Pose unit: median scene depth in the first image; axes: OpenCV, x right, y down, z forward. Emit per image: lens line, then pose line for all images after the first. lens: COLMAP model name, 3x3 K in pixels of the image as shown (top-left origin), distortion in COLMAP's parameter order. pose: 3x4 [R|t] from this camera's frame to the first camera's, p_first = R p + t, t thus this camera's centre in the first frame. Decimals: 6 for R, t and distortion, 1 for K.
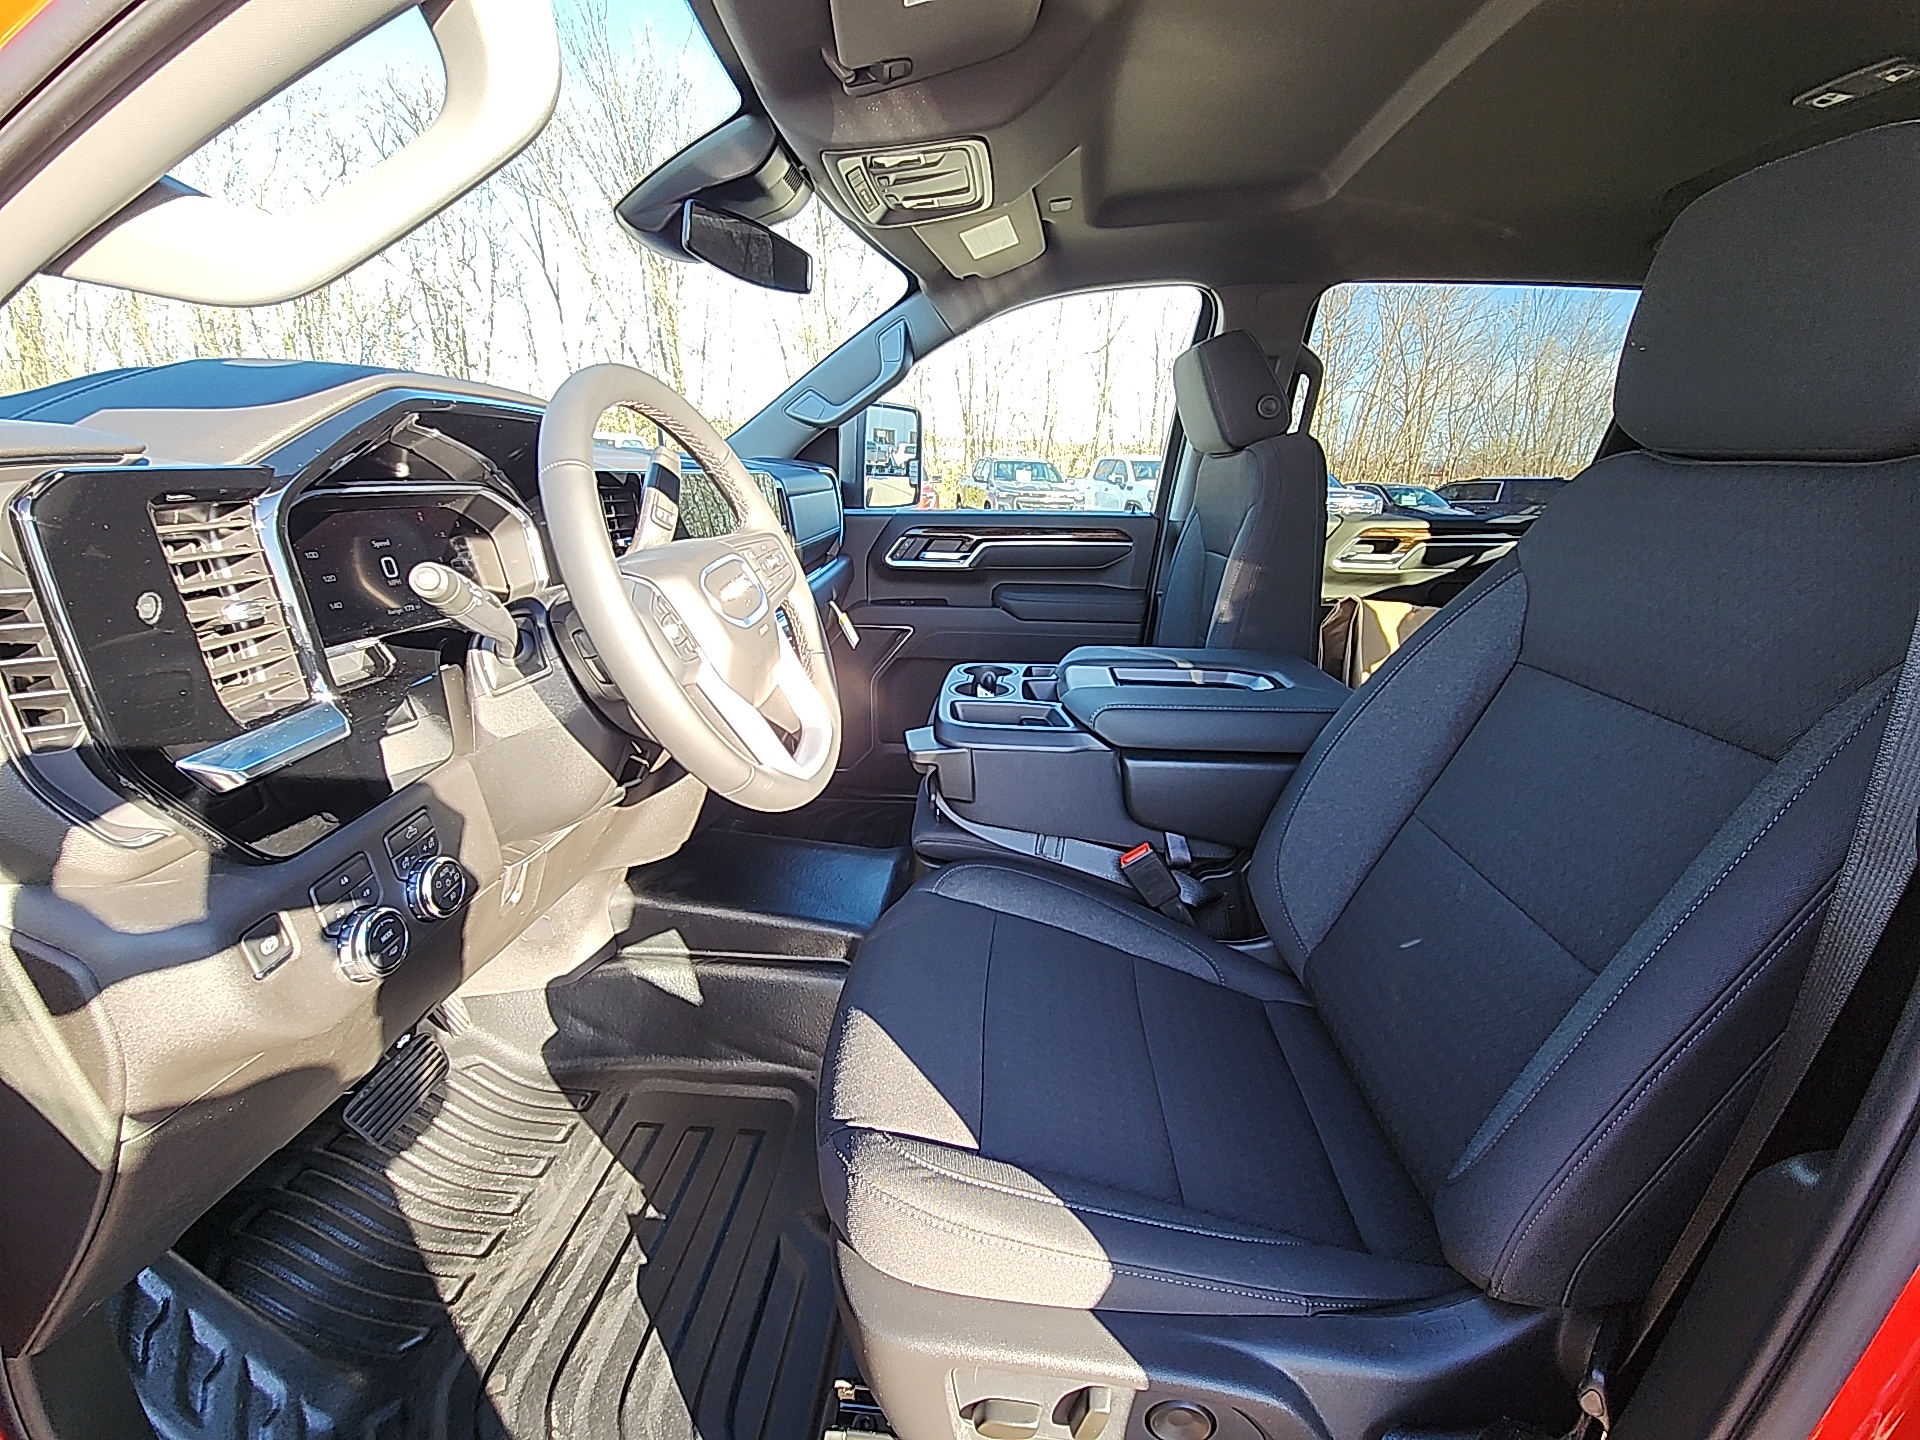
lens RADIAL K [[769.8, 0, 952.3], [0, 769.8, 706.5], [0, 0, 1]] dist [0.017021, -0.011295]
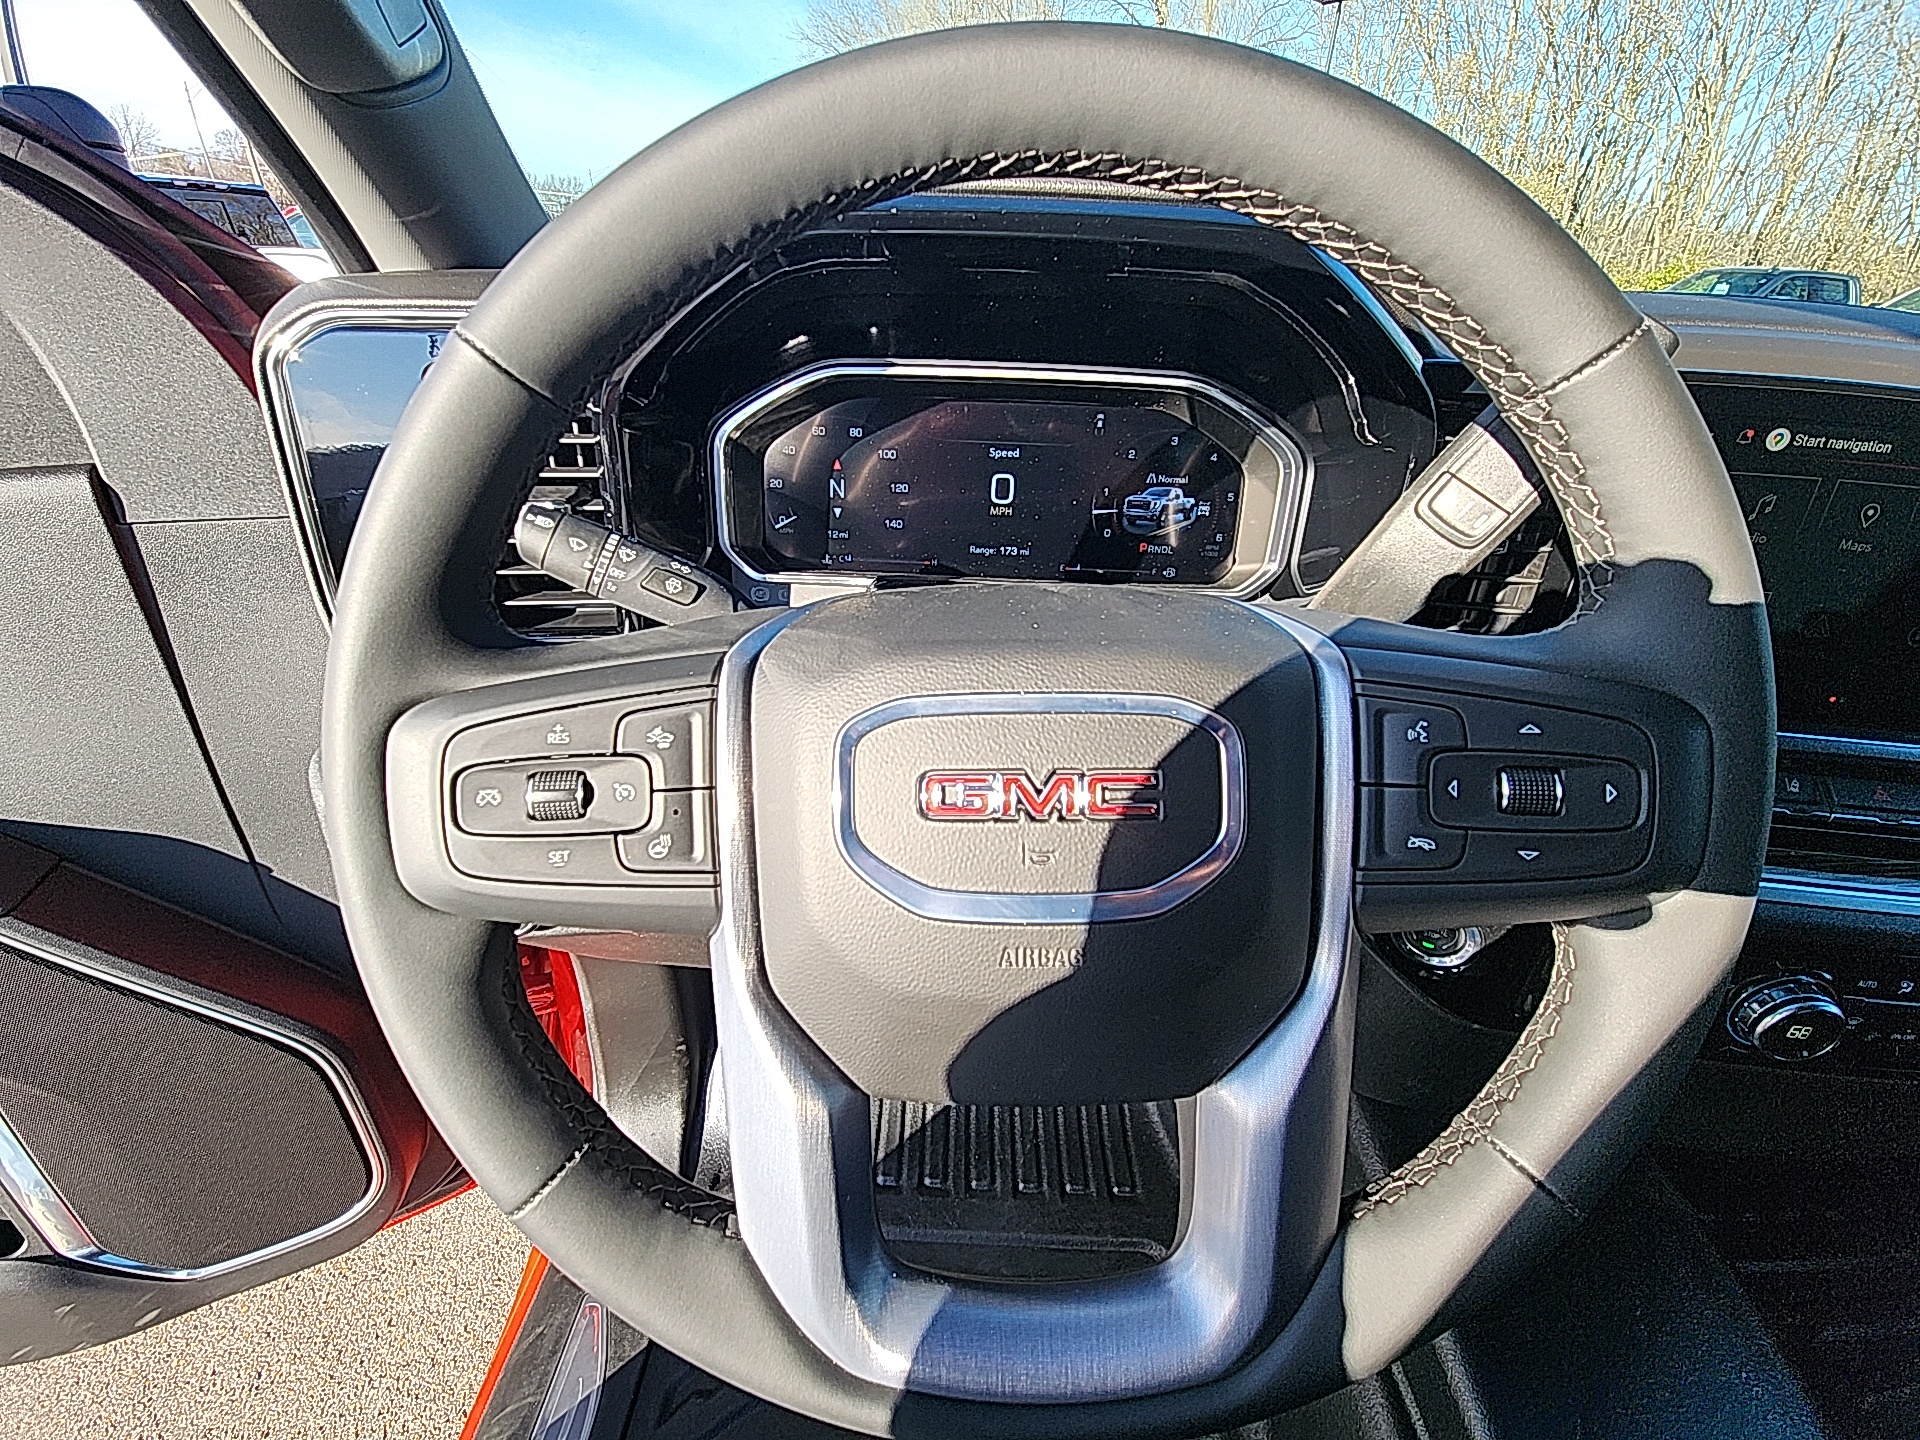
lens RADIAL K [[774.4, 0, 952.4], [0, 774.4, 707.3], [0, 0, 1]] dist [0.016095, -0.012498]
pose [[0.058857, 0.462281, -0.884778, -0.012289], [-0.318975, 0.848560, 0.422139, -0.165125], [0.945934, 0.257376, 0.197400, 0.489928]]
